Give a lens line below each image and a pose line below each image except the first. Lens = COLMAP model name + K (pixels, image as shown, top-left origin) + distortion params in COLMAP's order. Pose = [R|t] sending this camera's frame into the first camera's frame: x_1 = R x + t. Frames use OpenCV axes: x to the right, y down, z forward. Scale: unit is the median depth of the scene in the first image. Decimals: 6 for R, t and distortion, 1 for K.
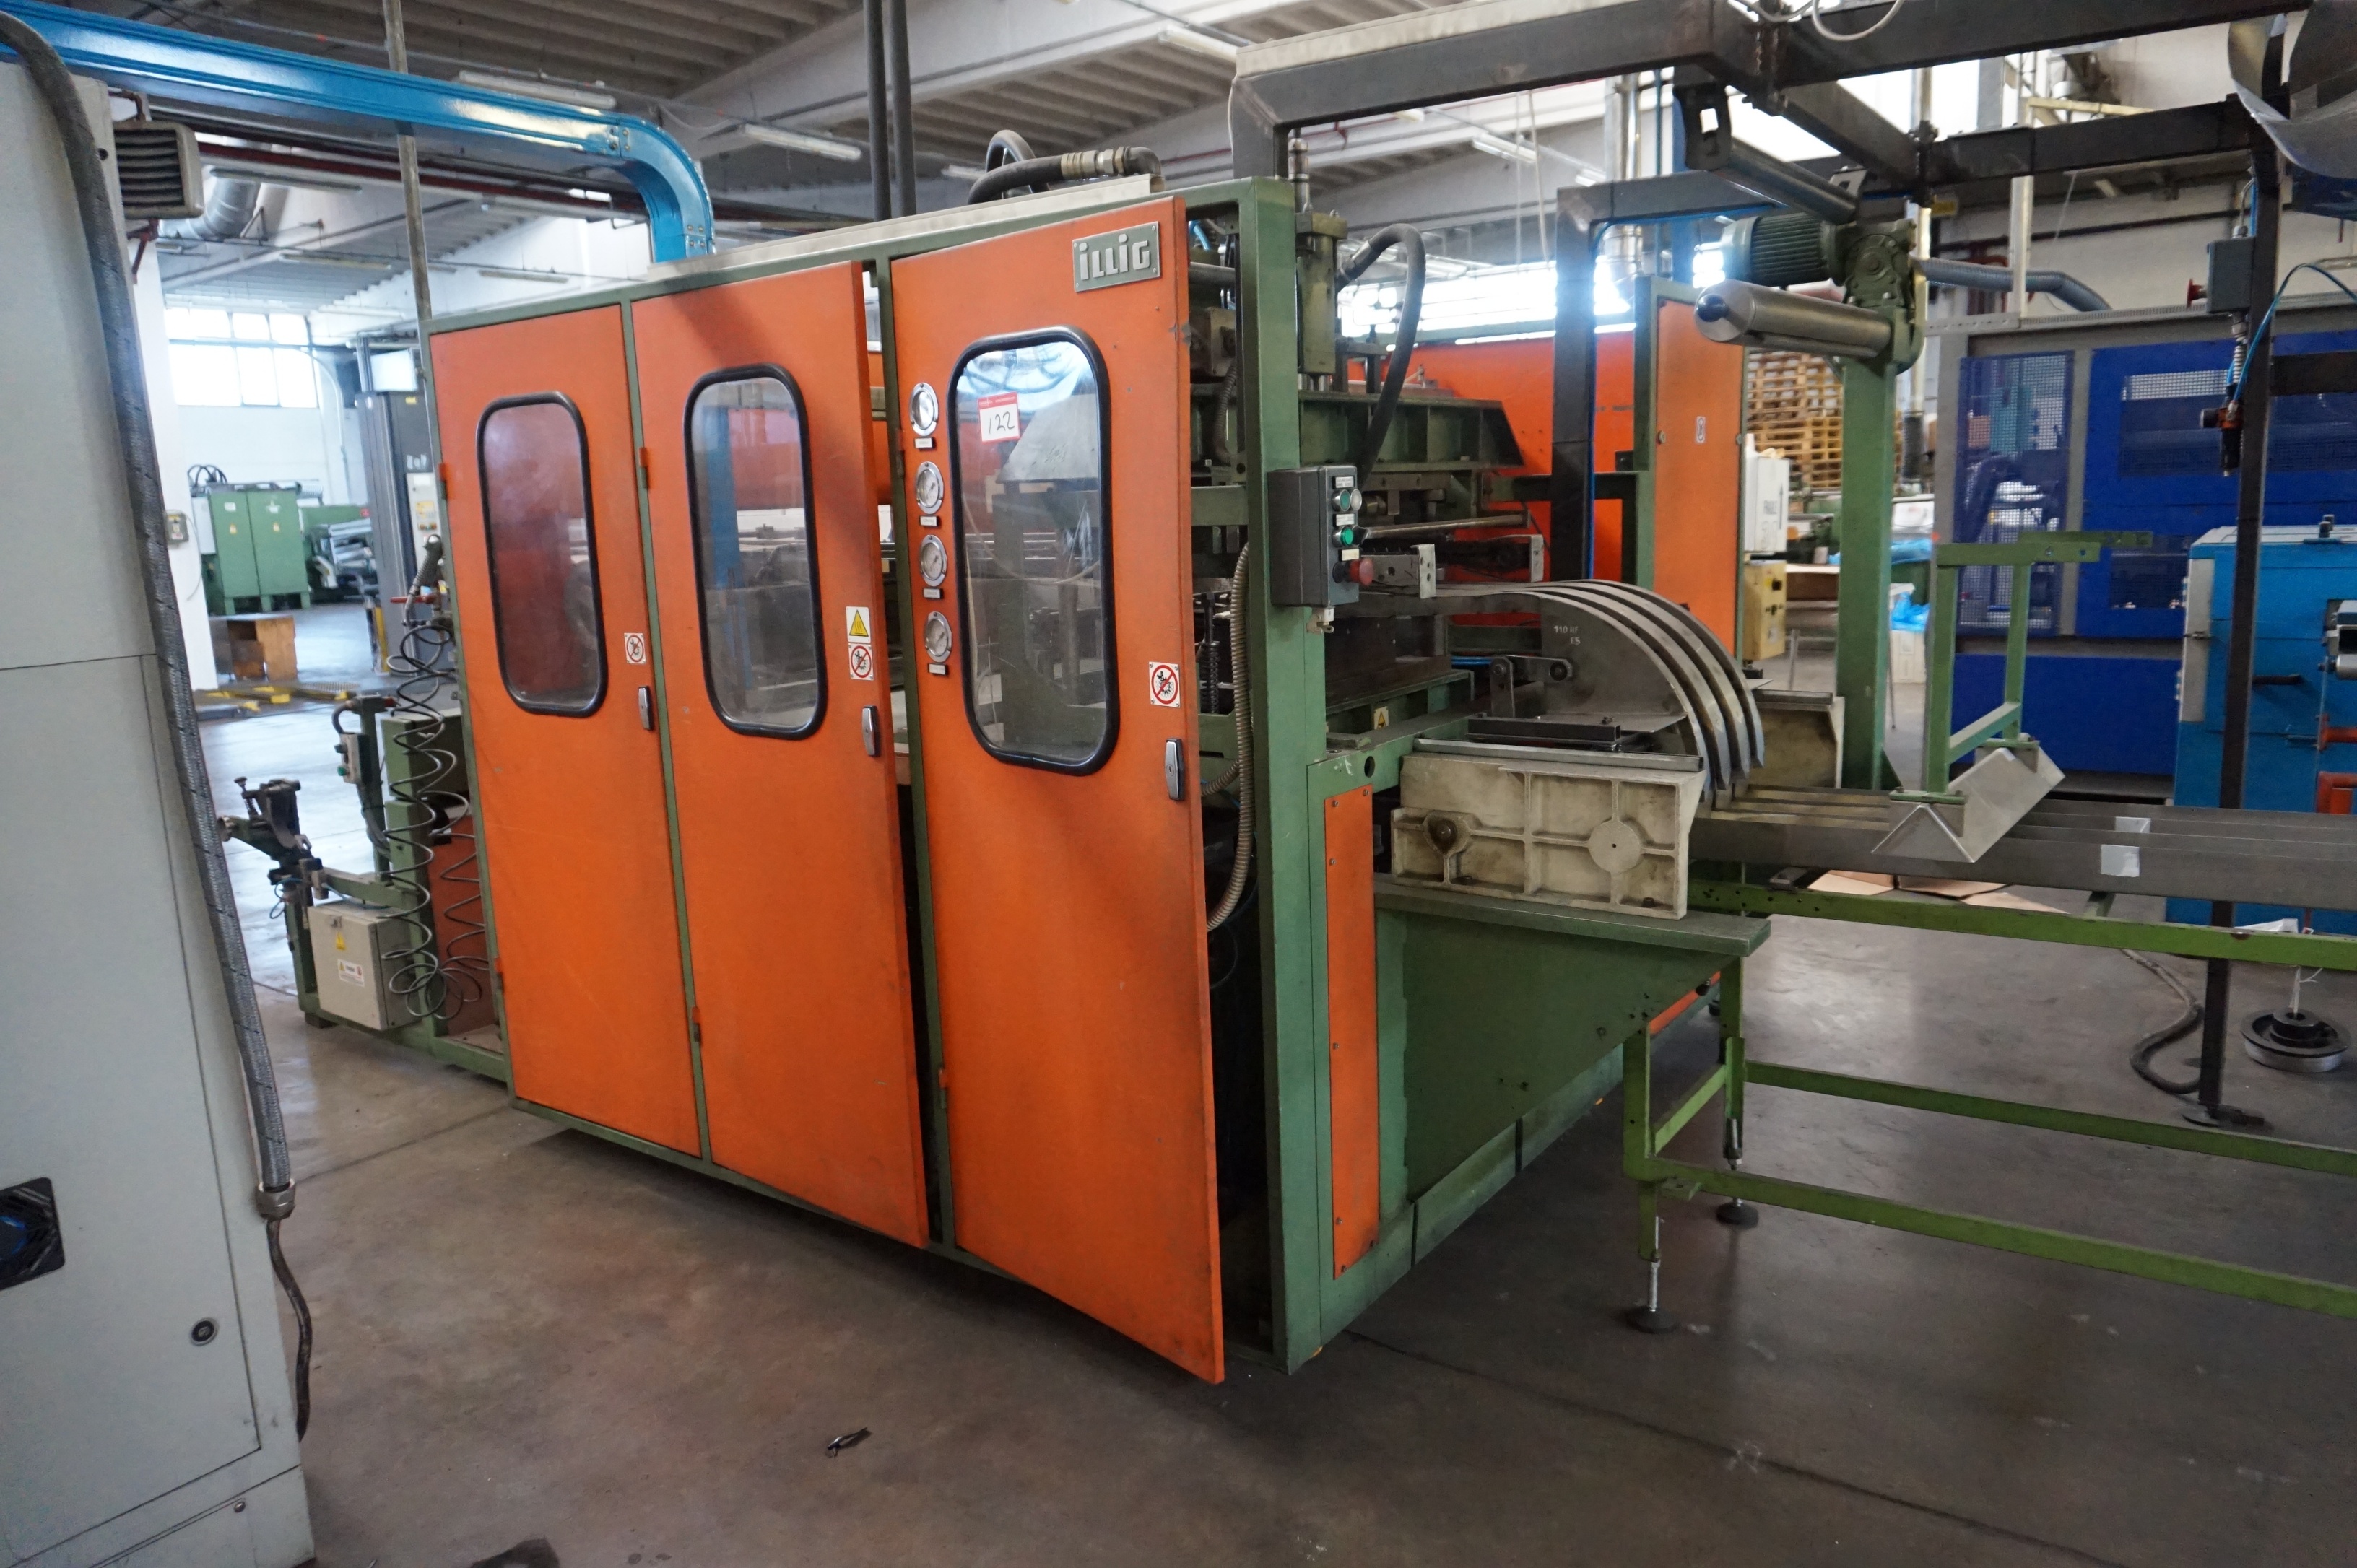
lens RADIAL K [[1621.3, 0, 1178.5], [0, 1621.3, 784.0], [0, 0, 1]] dist [-0.001300, 0.004116]
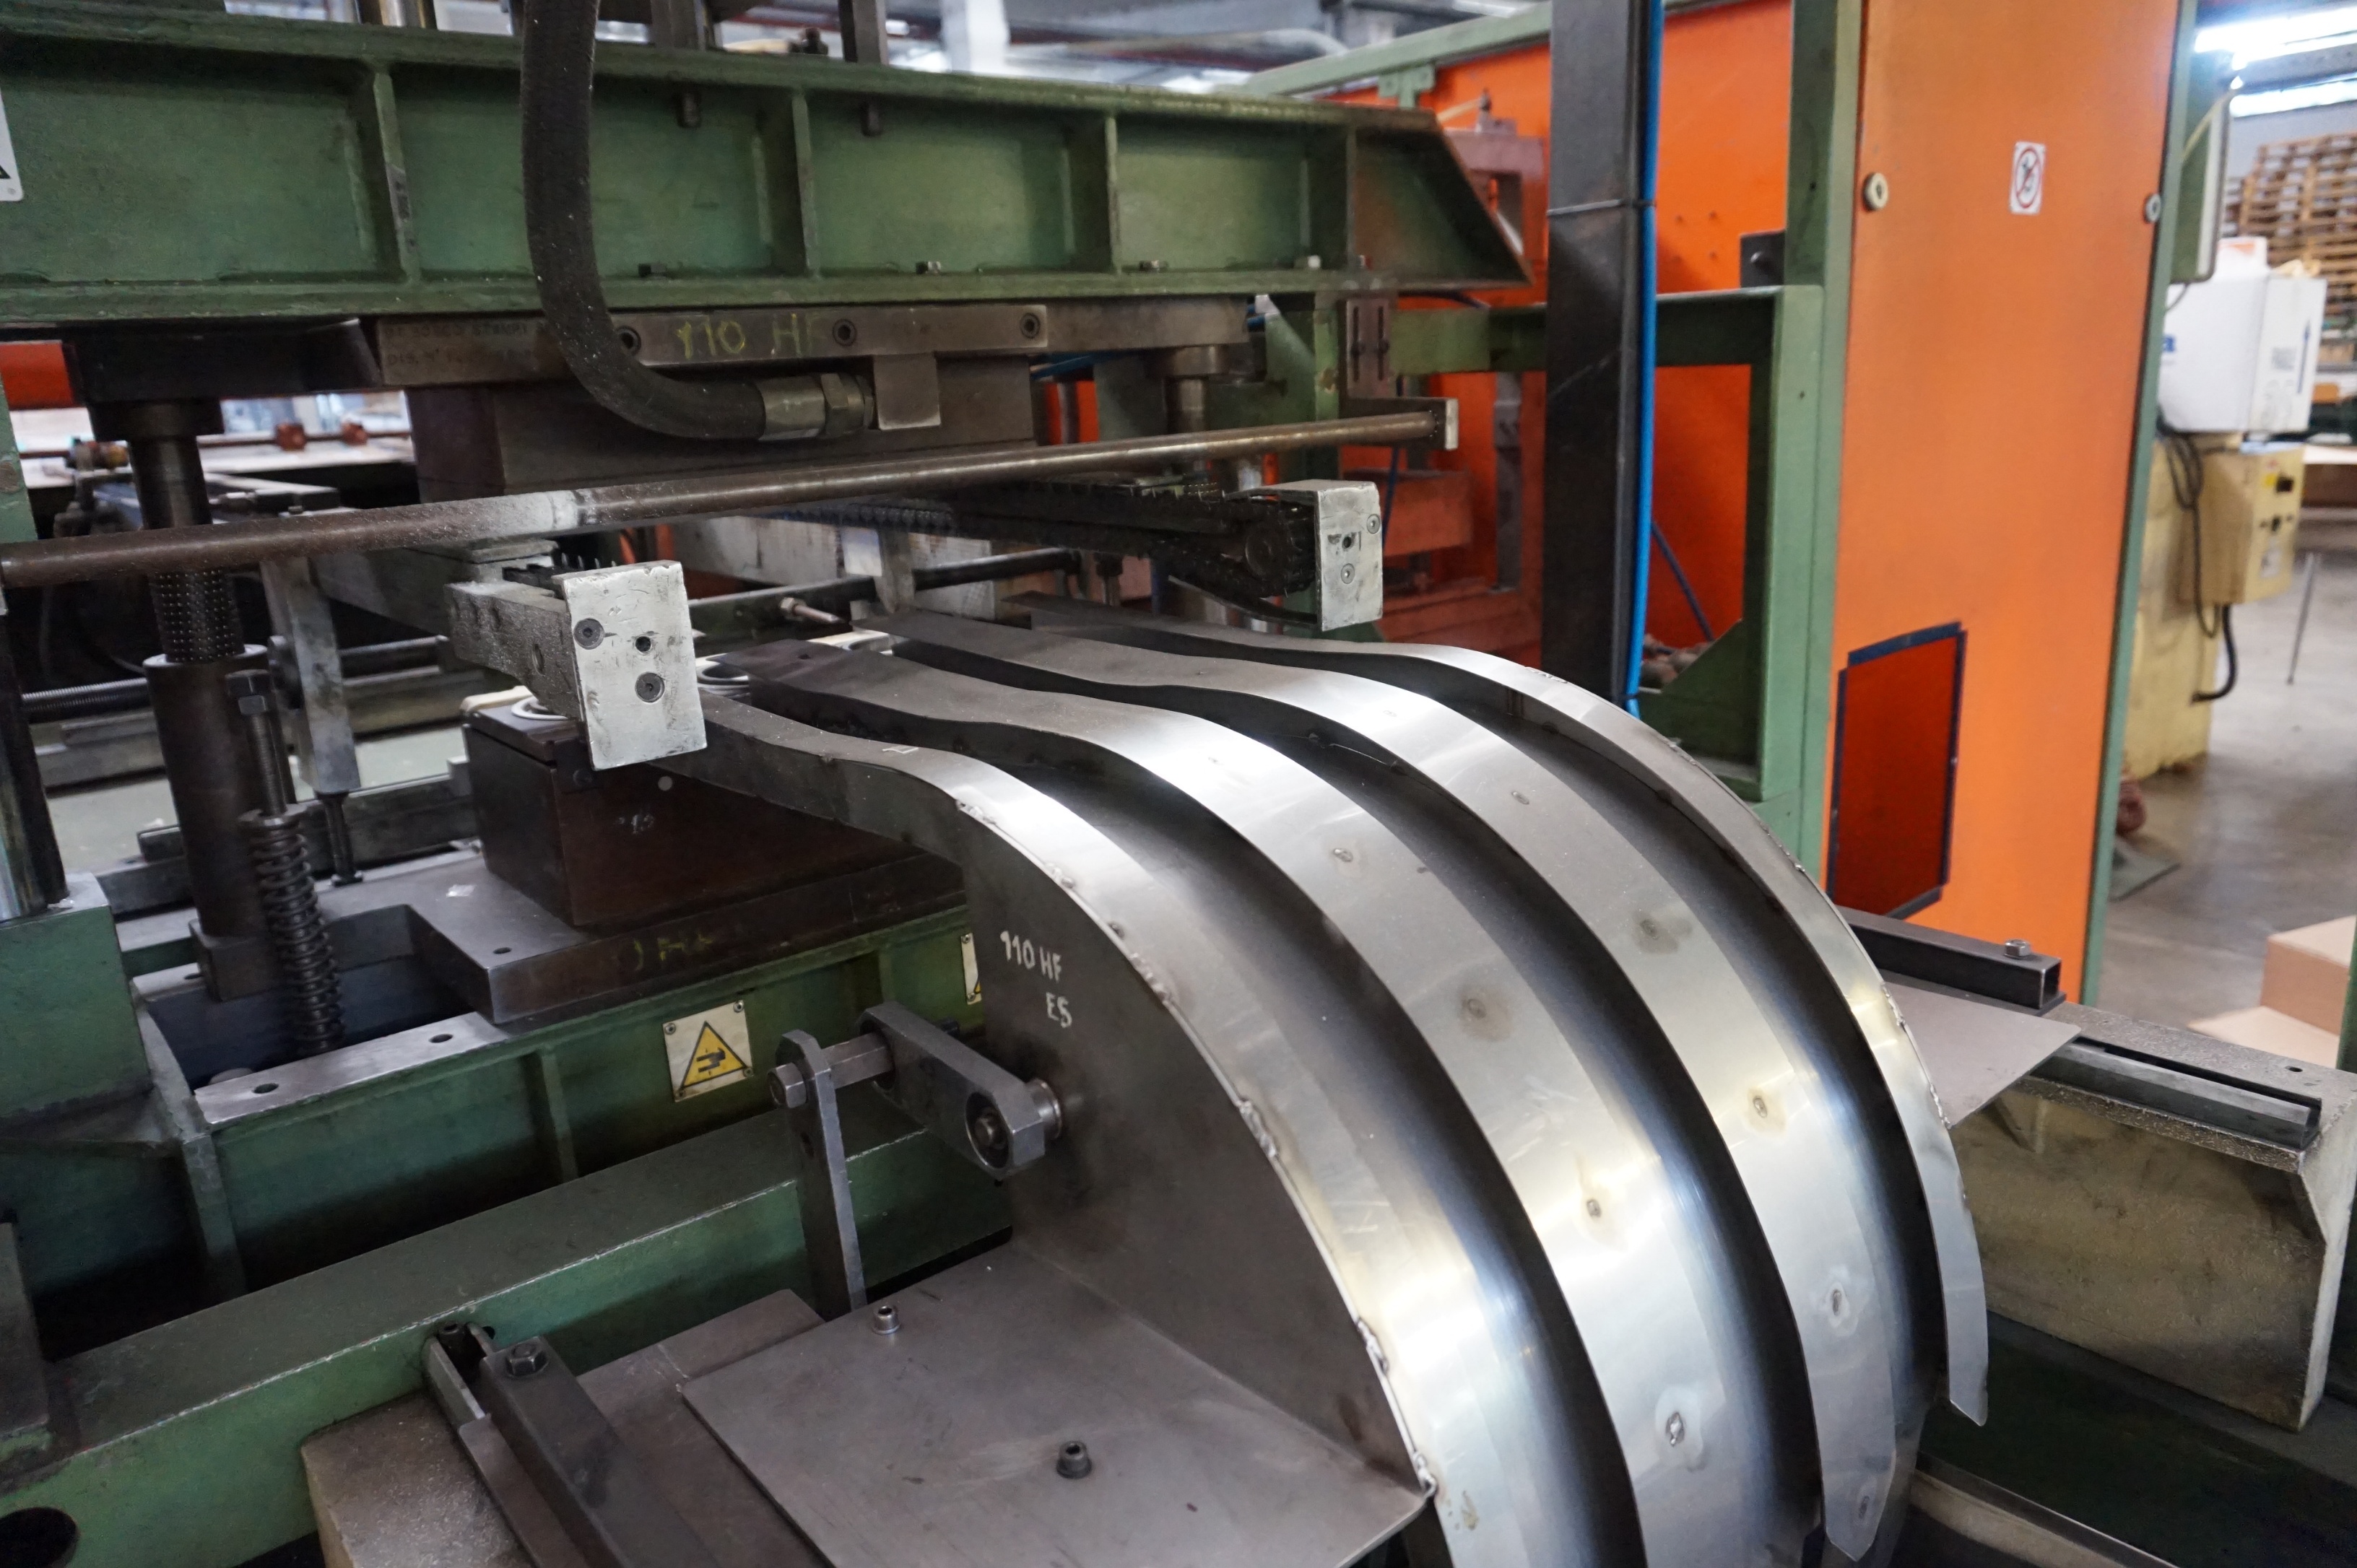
lens RADIAL K [[1621.3, 0, 1178.5], [0, 1621.3, 784.0], [0, 0, 1]] dist [-0.001300, 0.004116]
pose [[0.968561, 0.052592, -0.243152, 0.241926], [-0.031144, 0.995343, 0.091226, -0.109284], [0.246817, -0.080785, 0.965689, 0.597477]]
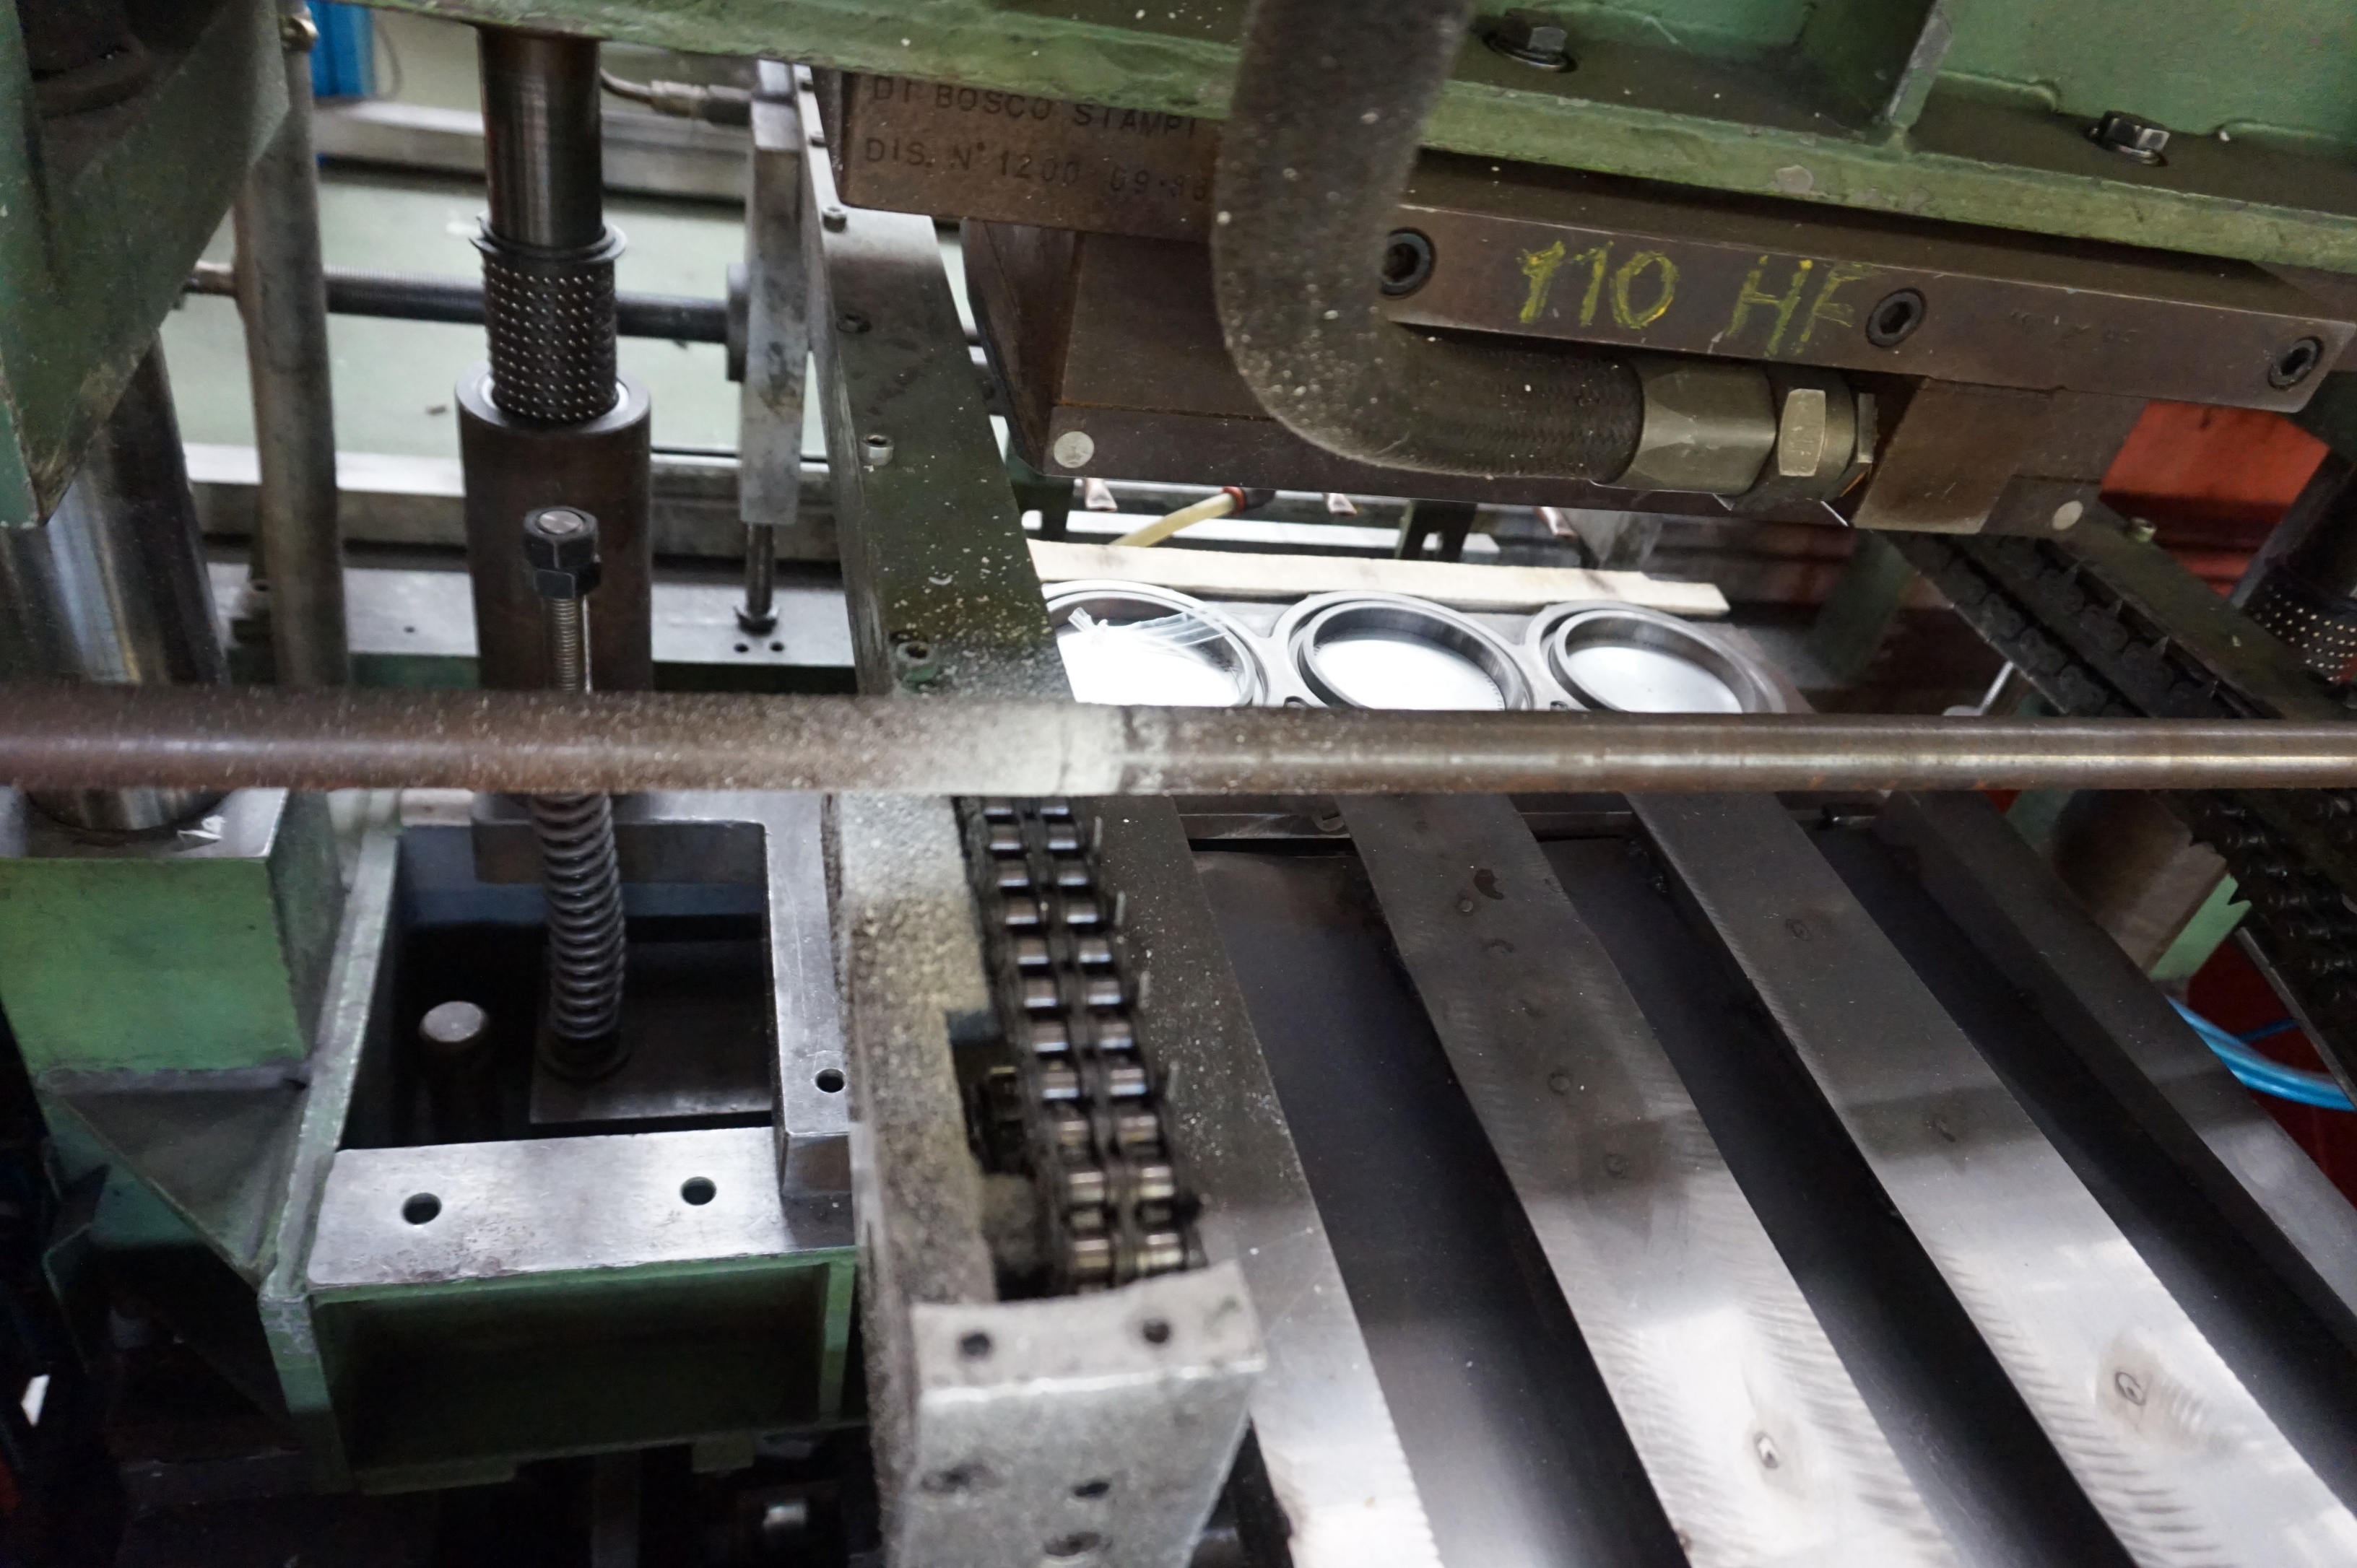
lens RADIAL K [[1621.3, 0, 1178.5], [0, 1621.3, 784.0], [0, 0, 1]] dist [-0.001300, 0.004116]
pose [[0.744270, 0.537667, -0.396202, 0.132639], [-0.332789, 0.812887, 0.477982, -0.174750], [0.579063, -0.223896, 0.783937, 0.741503]]
